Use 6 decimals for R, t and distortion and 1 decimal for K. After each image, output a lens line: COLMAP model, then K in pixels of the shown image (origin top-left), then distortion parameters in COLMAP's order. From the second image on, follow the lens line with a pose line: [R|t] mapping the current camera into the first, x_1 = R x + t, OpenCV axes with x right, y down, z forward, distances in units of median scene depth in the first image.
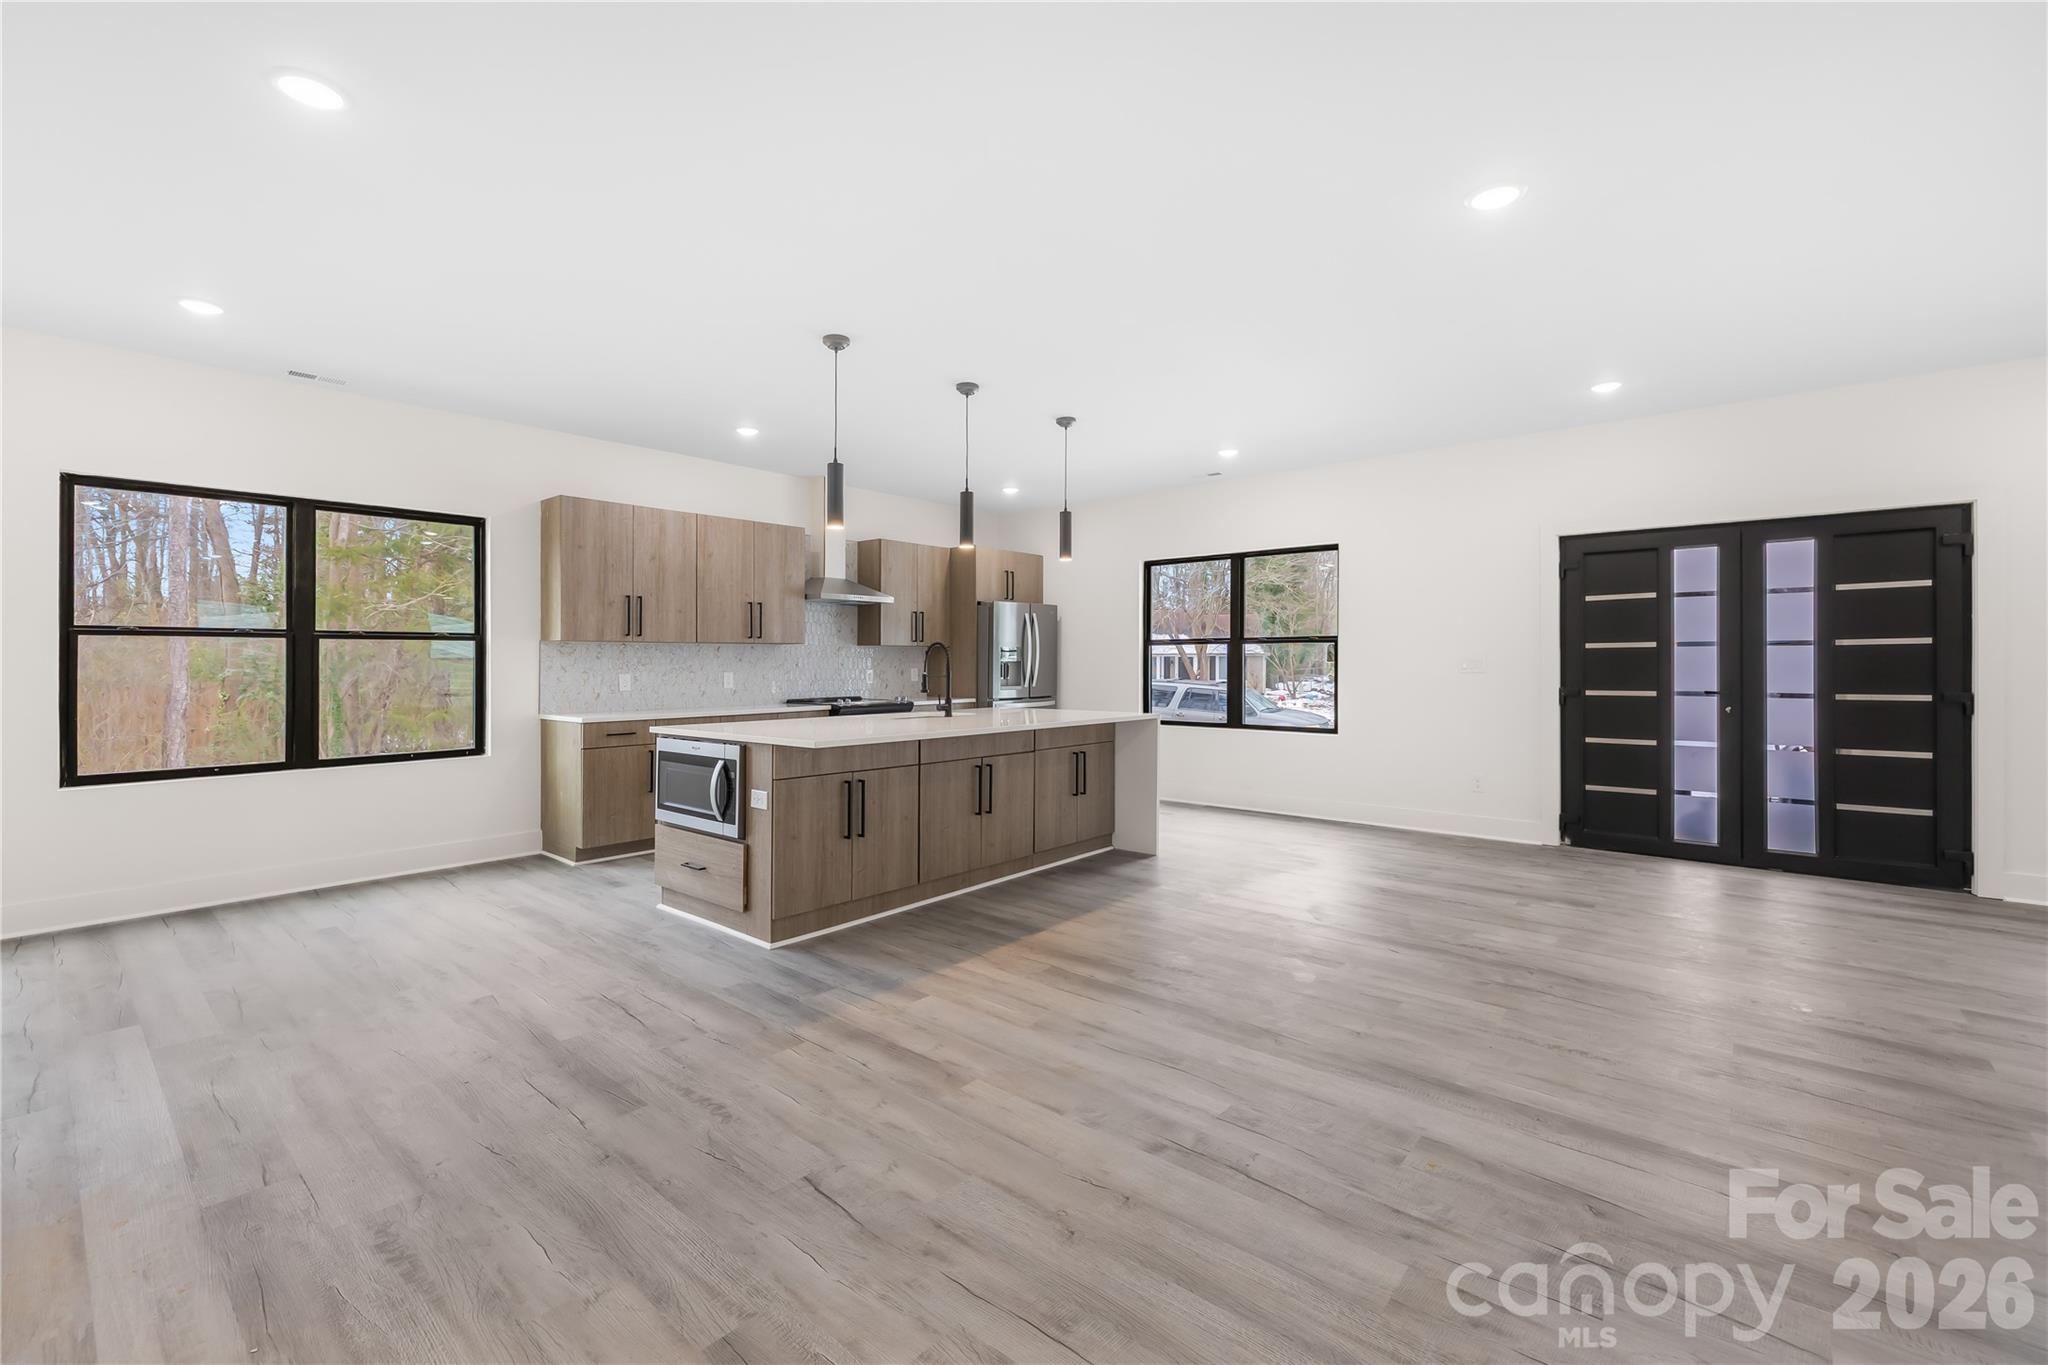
lens RADIAL K [[871.6, 0, 1018.2], [0, 871.6, 664.5], [0, 0, 1]] dist [0.000648, 0.000022]
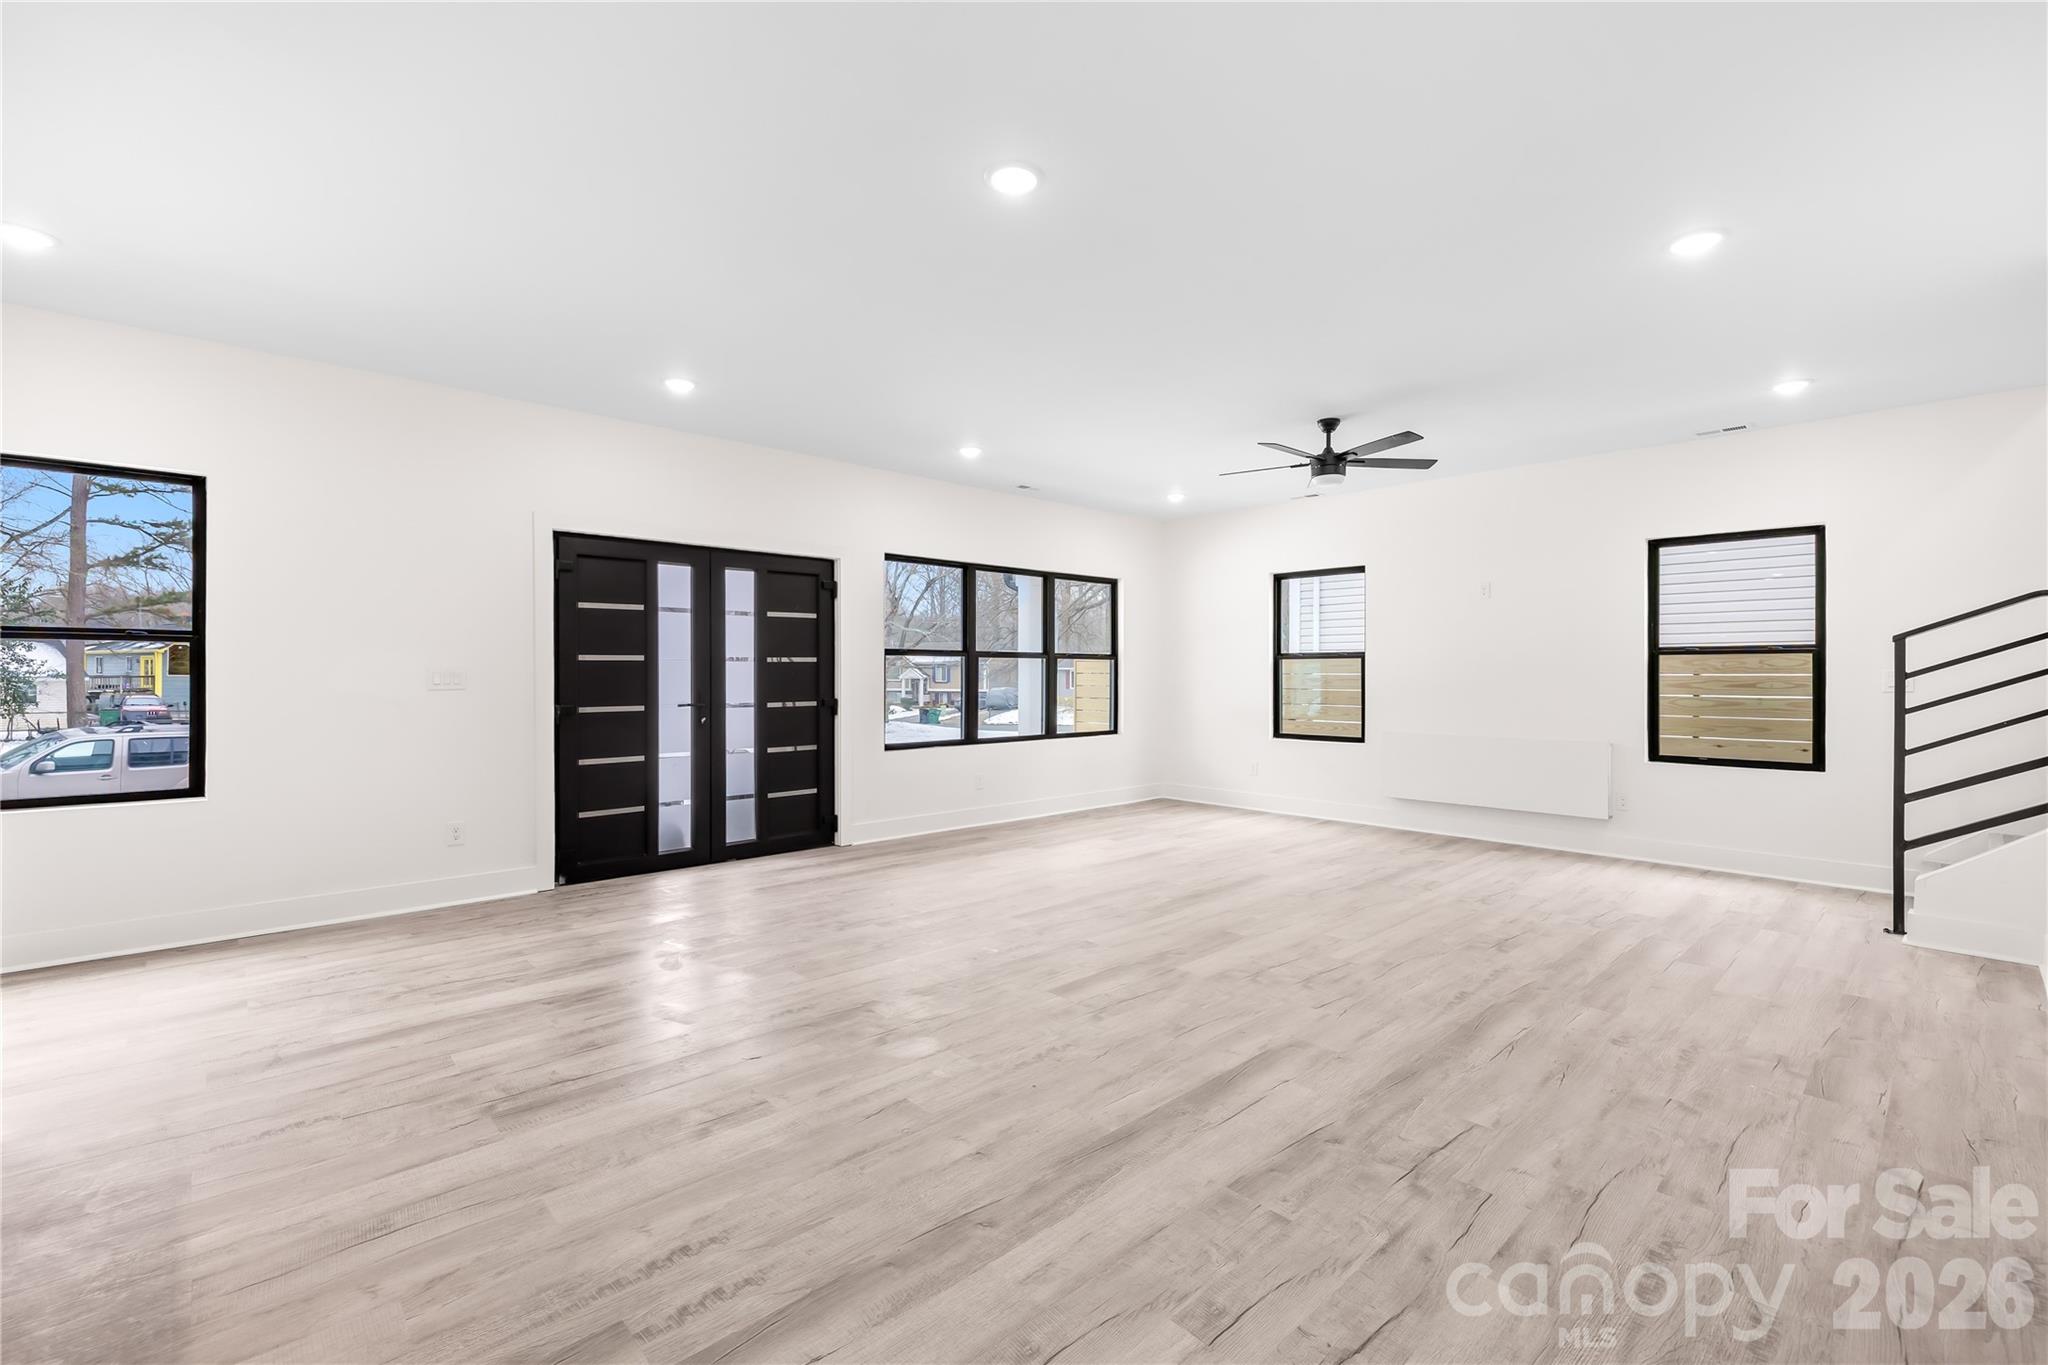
lens RADIAL K [[871.6, 0, 1027.2], [0, 871.6, 670.4], [0, 0, 1]] dist [0.000648, 0.000022]
pose [[0.112344, 0.006238, 0.993650, -0.232656], [0.001901, 0.999977, -0.006493, -0.002272], [-0.993668, 0.002618, 0.112329, 0.526534]]
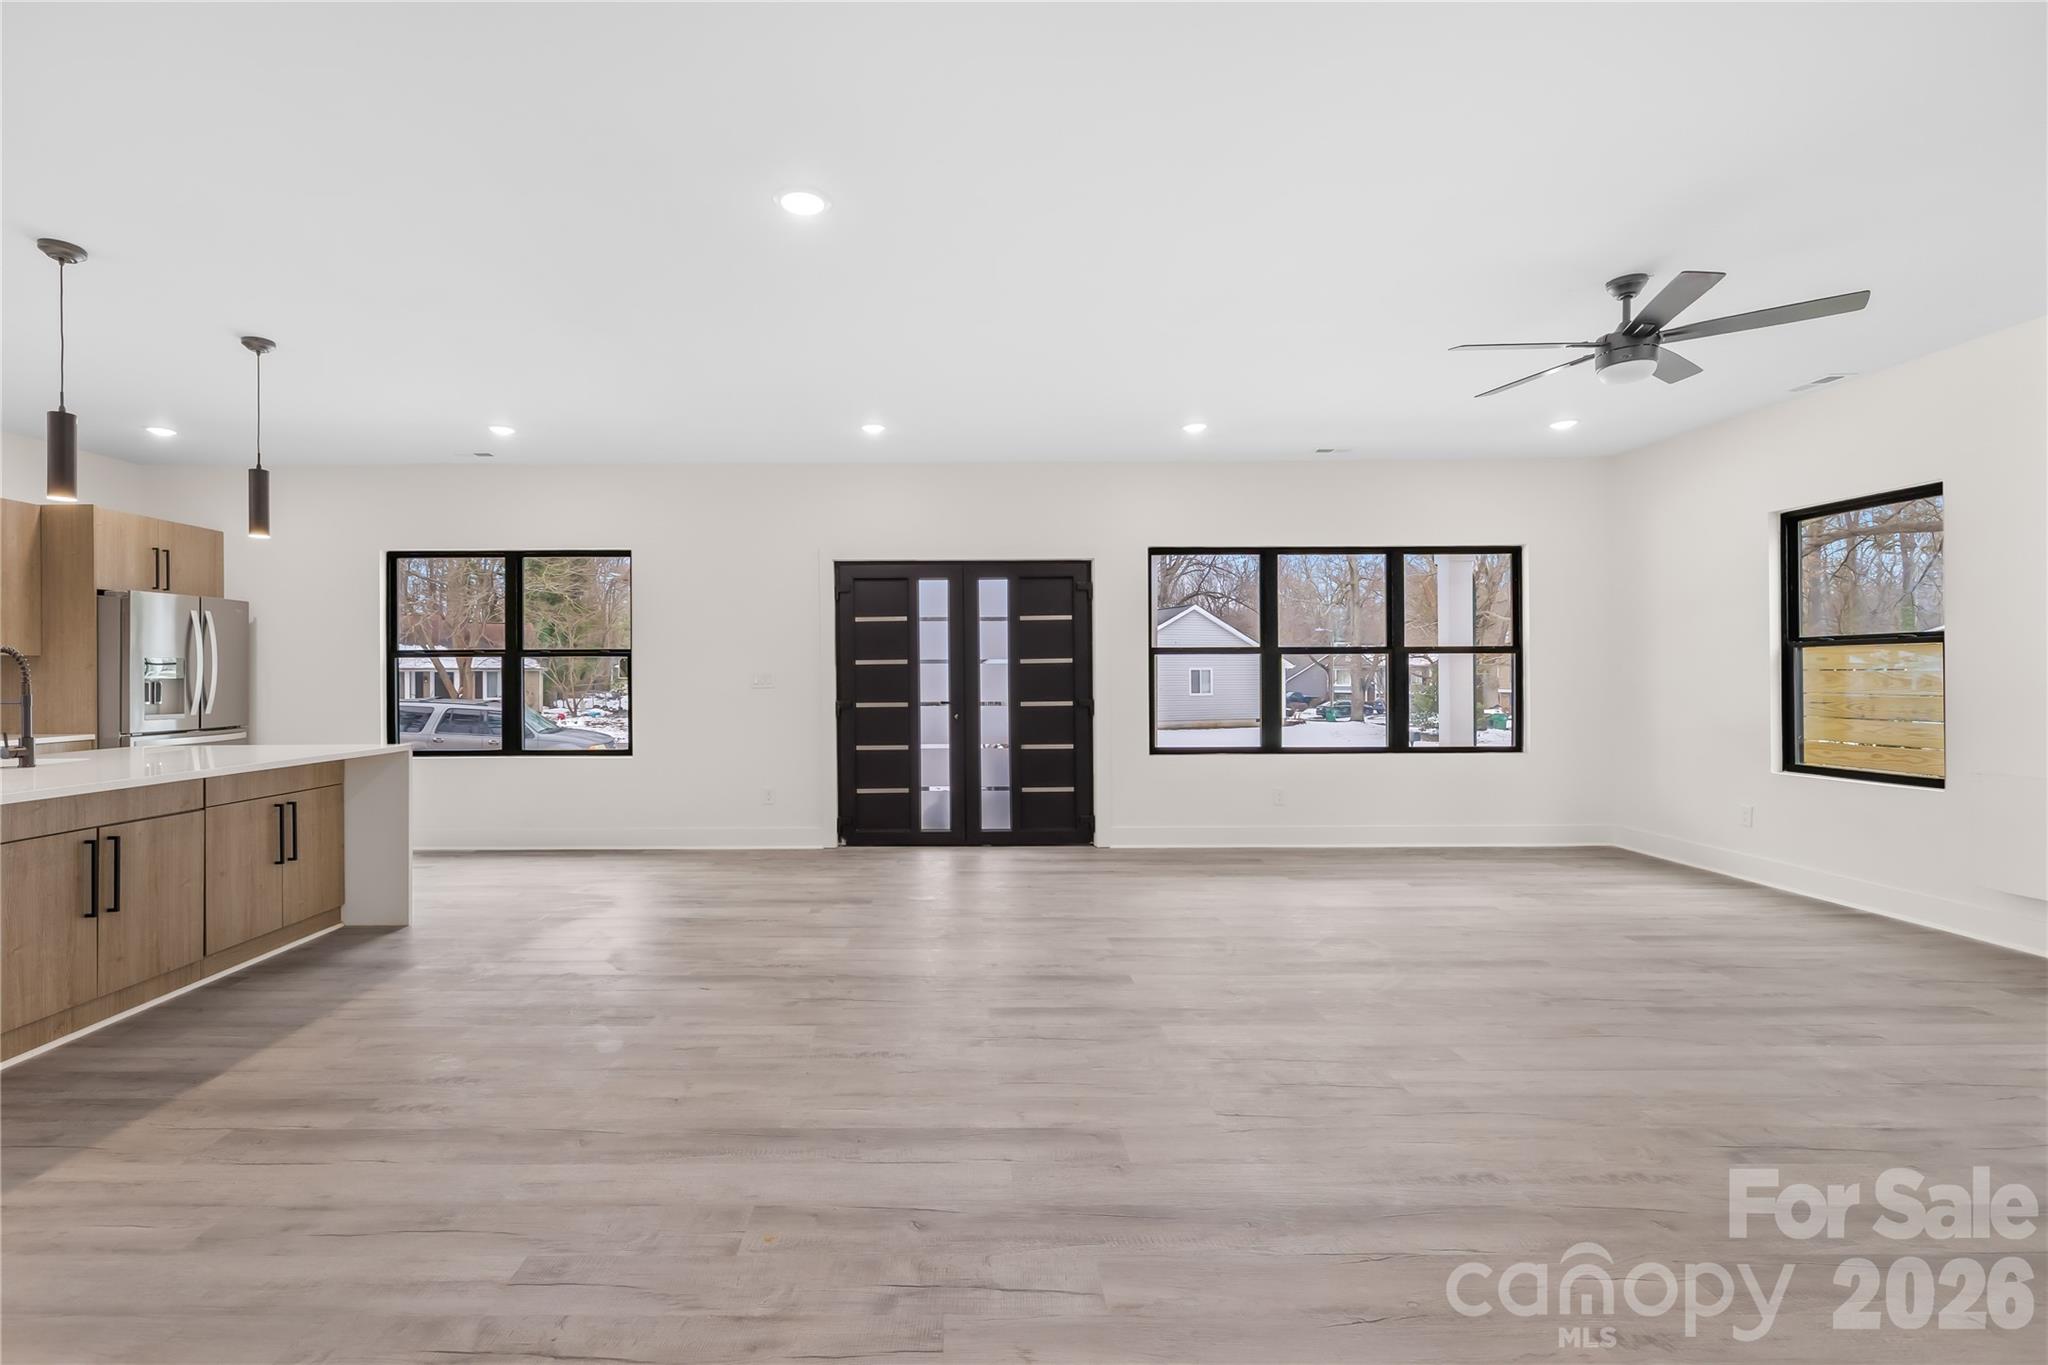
lens RADIAL K [[888.6, 0, 950.0], [0, 888.6, 678.7], [0, 0, 1]] dist [-0.003157, 0.000728]
pose [[0.758818, -0.004813, 0.651284, 0.009943], [0.005155, 0.999986, 0.001383, -0.002498], [-0.651282, 0.002308, 0.758832, 0.081193]]
